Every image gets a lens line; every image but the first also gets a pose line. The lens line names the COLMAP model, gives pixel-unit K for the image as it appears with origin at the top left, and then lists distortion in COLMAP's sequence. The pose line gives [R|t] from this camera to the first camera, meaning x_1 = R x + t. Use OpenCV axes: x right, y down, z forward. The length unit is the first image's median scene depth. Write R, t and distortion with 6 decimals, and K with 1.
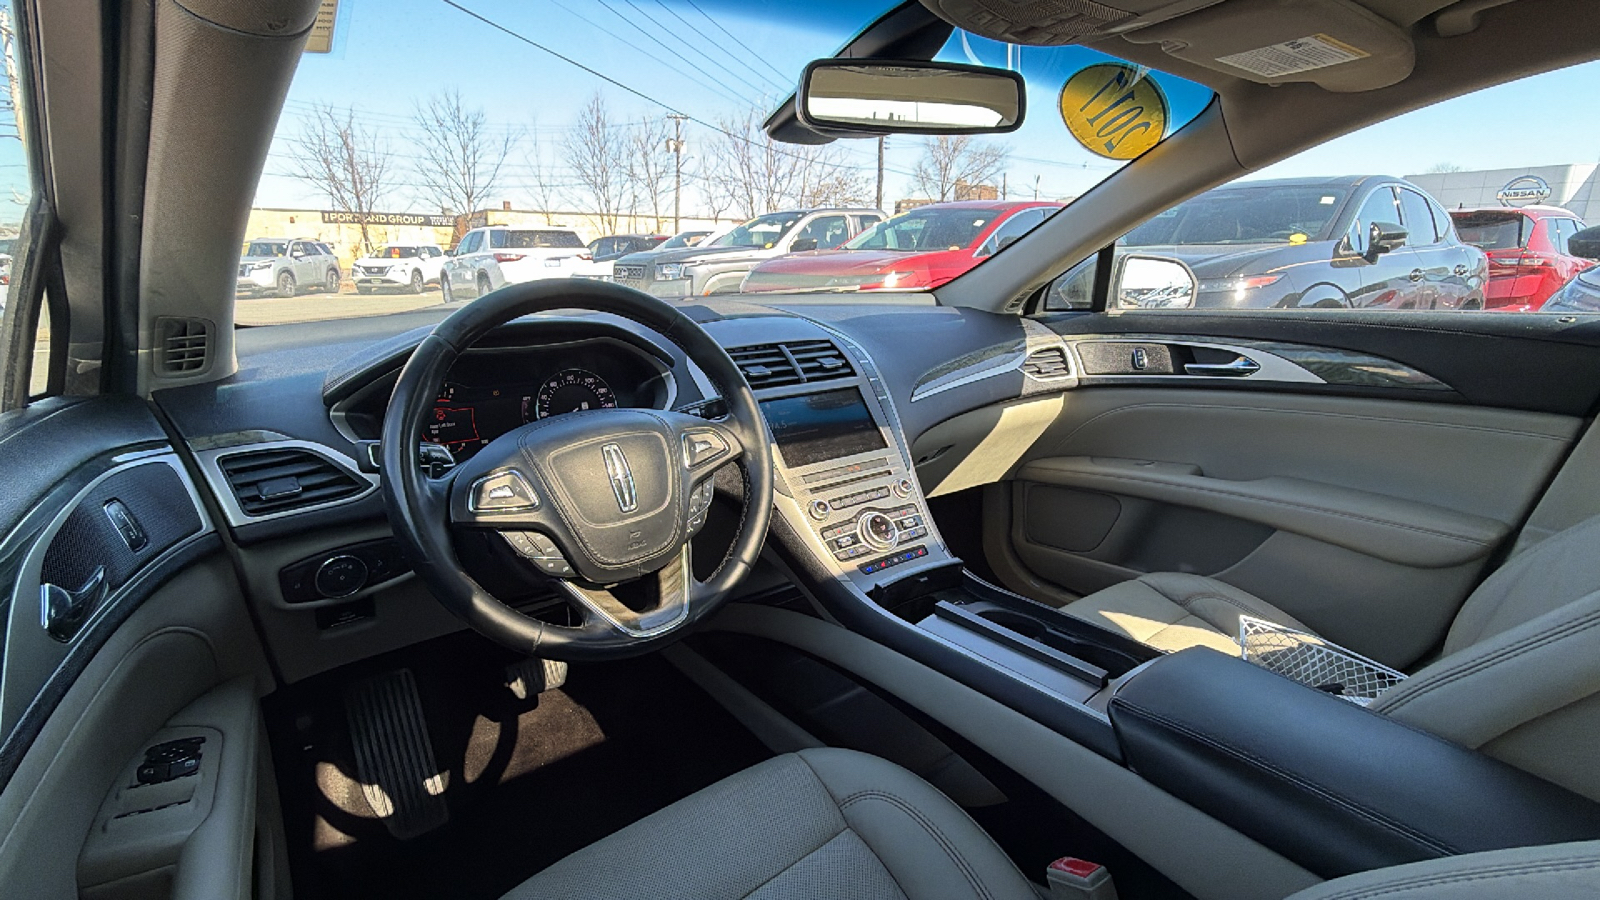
lens RADIAL K [[729.0, 0, 800.0], [0, 729.0, 450.0], [0, 0, 1]] dist [0.004500, -0.000326]
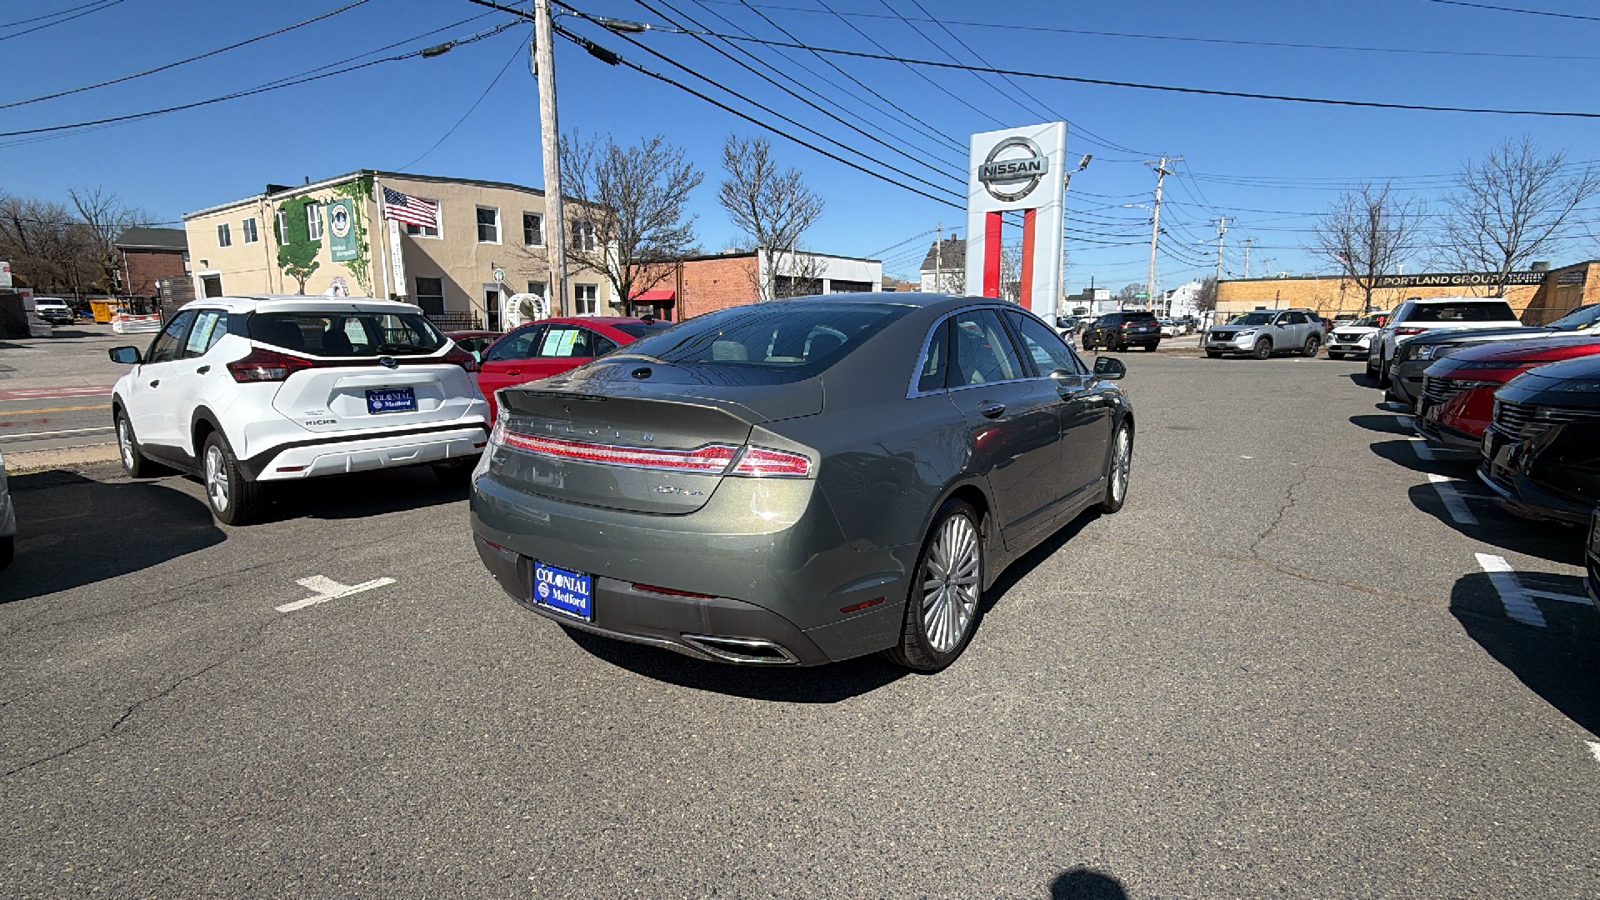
lens RADIAL K [[731.2, 0, 801.5], [0, 731.2, 449.6], [0, 0, 1]] dist [-0.001835, 0.000809]
pose [[0.316285, 0.160935, -0.934914, 0.418955], [-0.235801, 0.967913, 0.086843, 0.015019], [0.918891, 0.192986, 0.344085, -0.141827]]
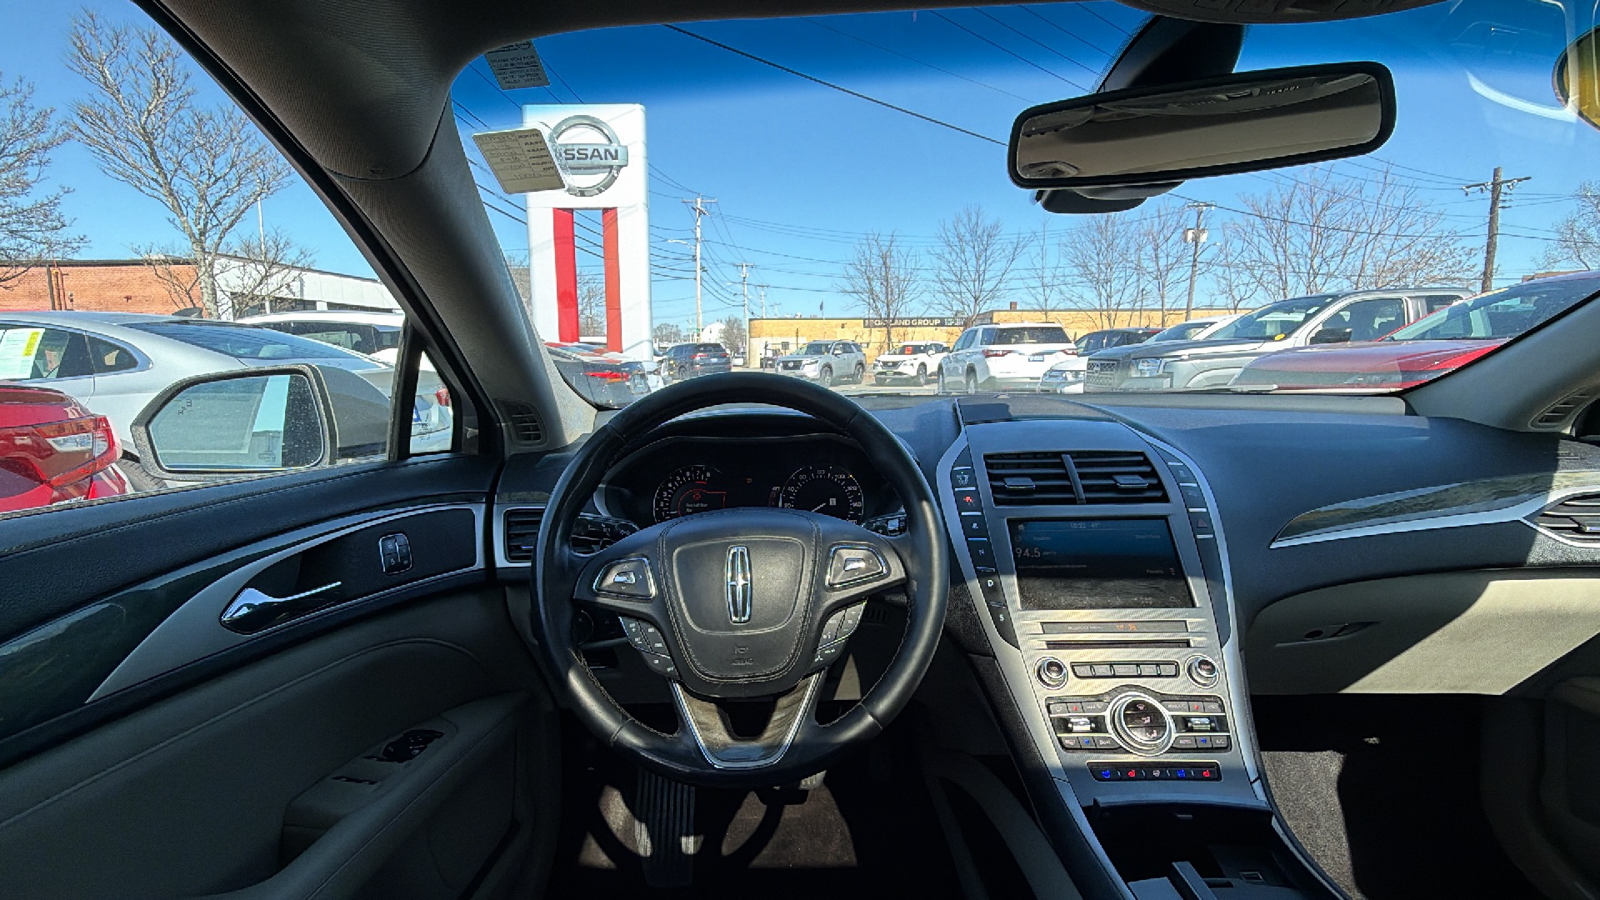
lens RADIAL K [[731.2, 0, 801.5], [0, 731.2, 449.6], [0, 0, 1]] dist [-0.001835, 0.000809]
pose [[0.798626, 0.068576, -0.597908, 0.023758], [-0.143708, 0.986477, -0.078807, -0.004539], [0.584419, 0.148862, 0.797681, 0.018906]]
